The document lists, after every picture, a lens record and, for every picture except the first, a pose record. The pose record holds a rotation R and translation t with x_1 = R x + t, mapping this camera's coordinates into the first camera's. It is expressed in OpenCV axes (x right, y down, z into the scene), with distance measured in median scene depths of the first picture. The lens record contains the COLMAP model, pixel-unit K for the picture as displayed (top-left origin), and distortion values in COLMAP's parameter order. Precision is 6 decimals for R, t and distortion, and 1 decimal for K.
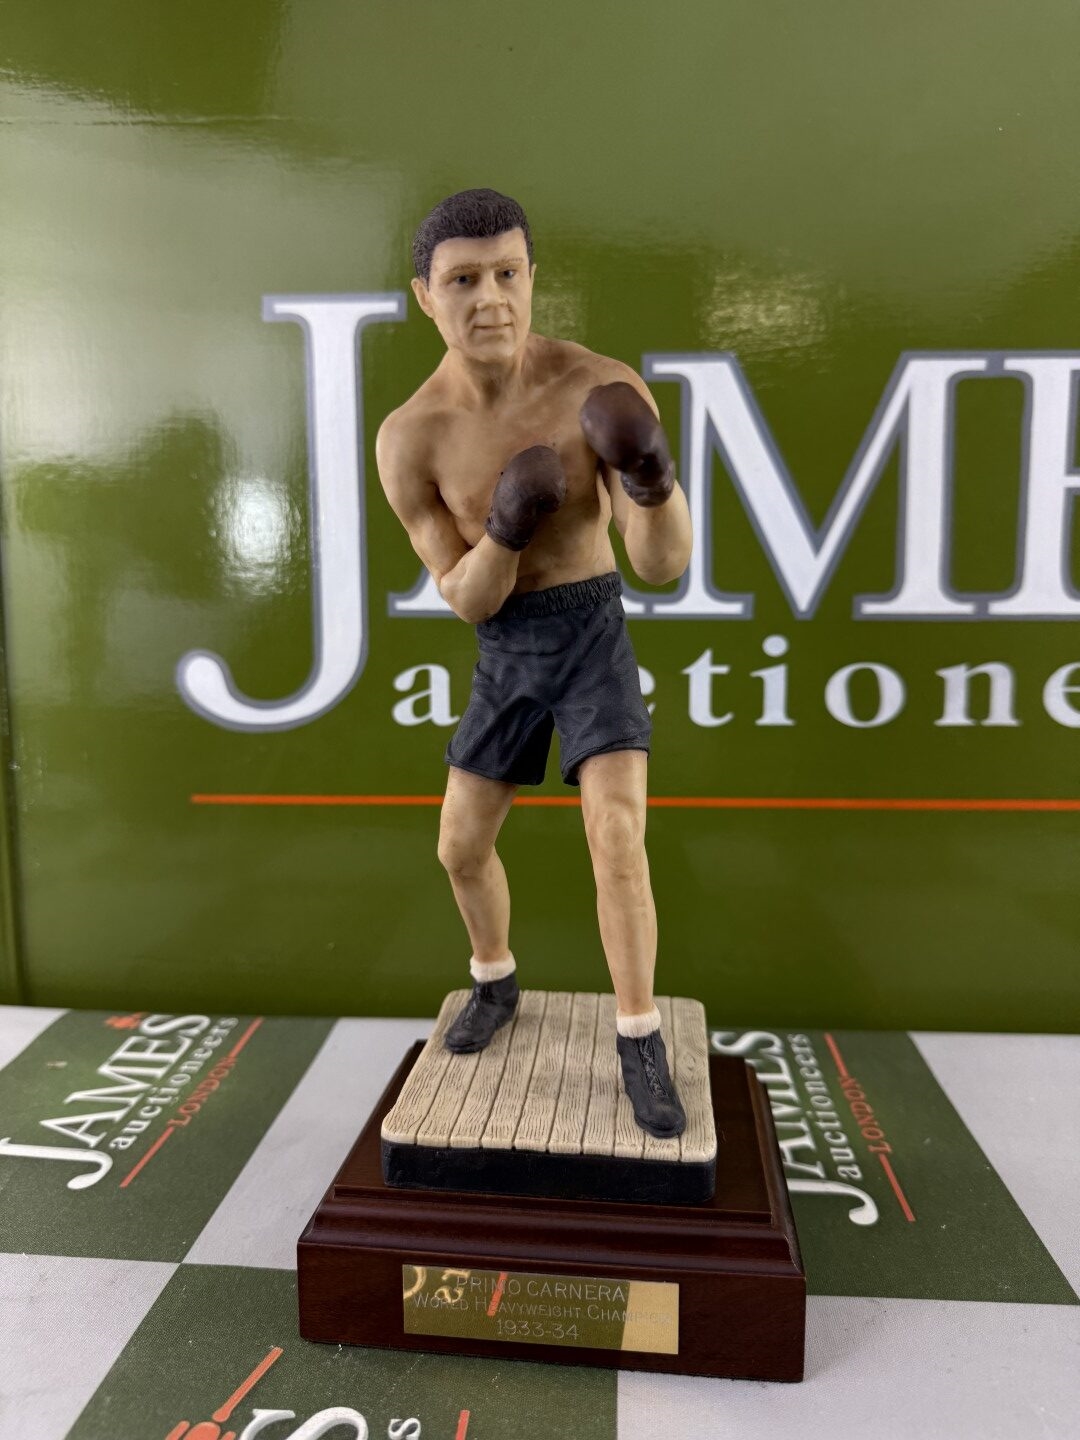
lens RADIAL K [[974.6, 0, 535.5], [0, 974.6, 716.6], [0, 0, 1]] dist [-0.011856, -0.006938]
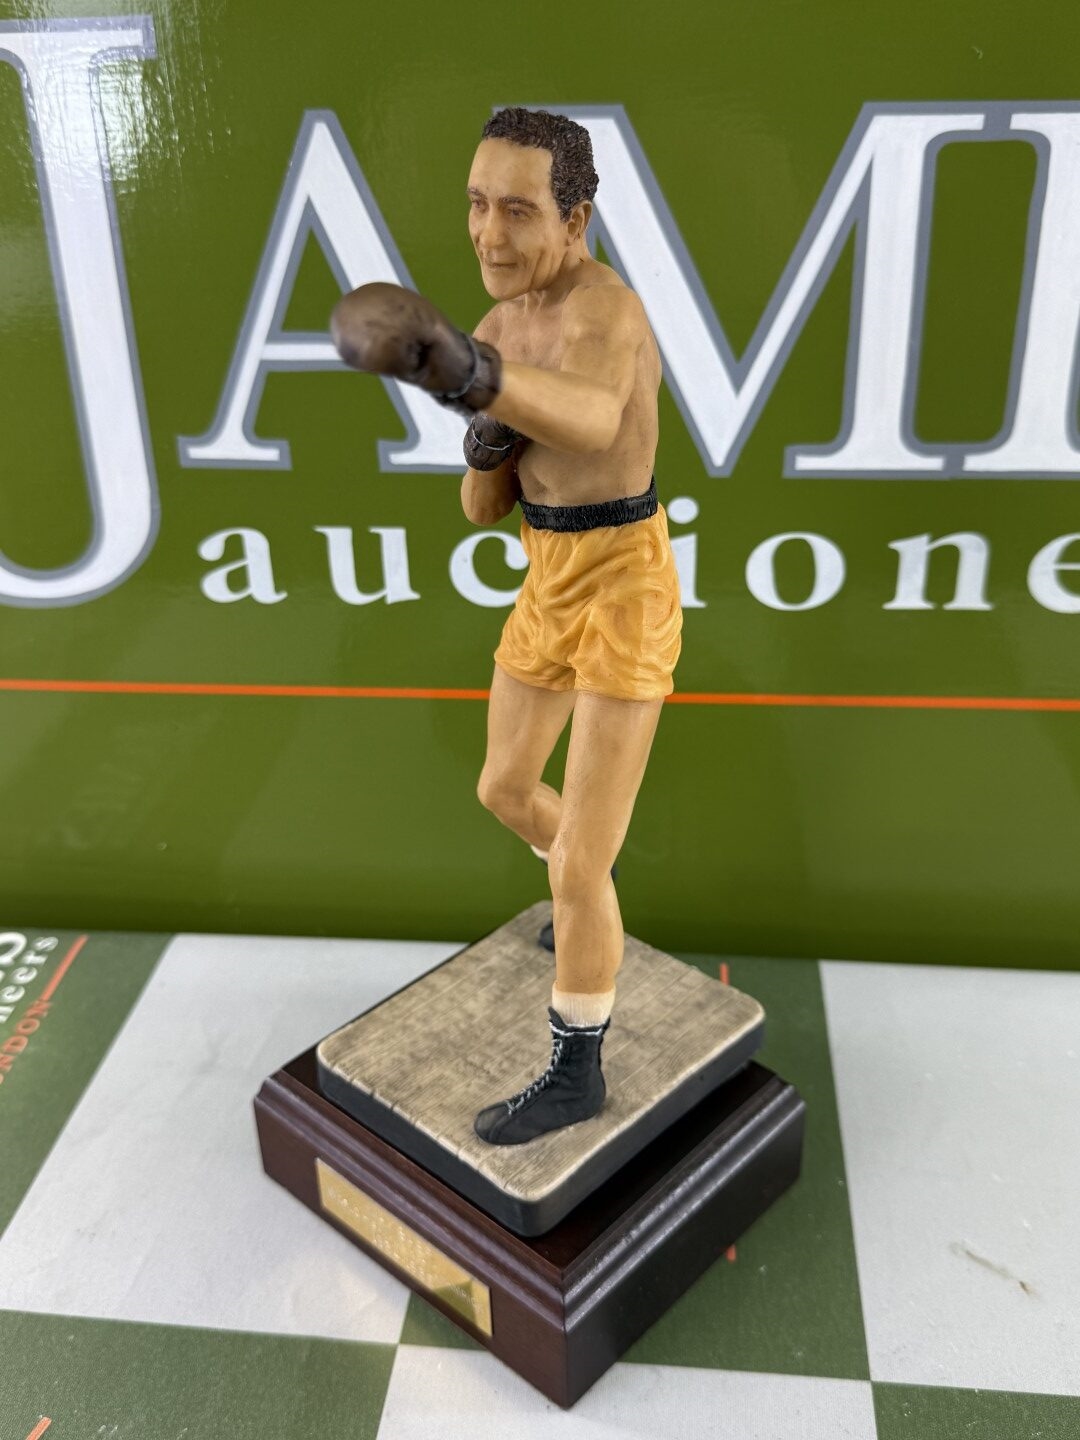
lens RADIAL K [[1246.6, 0, 530.3], [0, 1246.6, 723.1], [0, 0, 1]] dist [0.056561, -0.092443]
pose [[0.999735, -0.011188, -0.020126, 0.147070], [0.017226, 0.943378, 0.331272, -0.245820], [0.015280, -0.331531, 0.943321, 0.013495]]
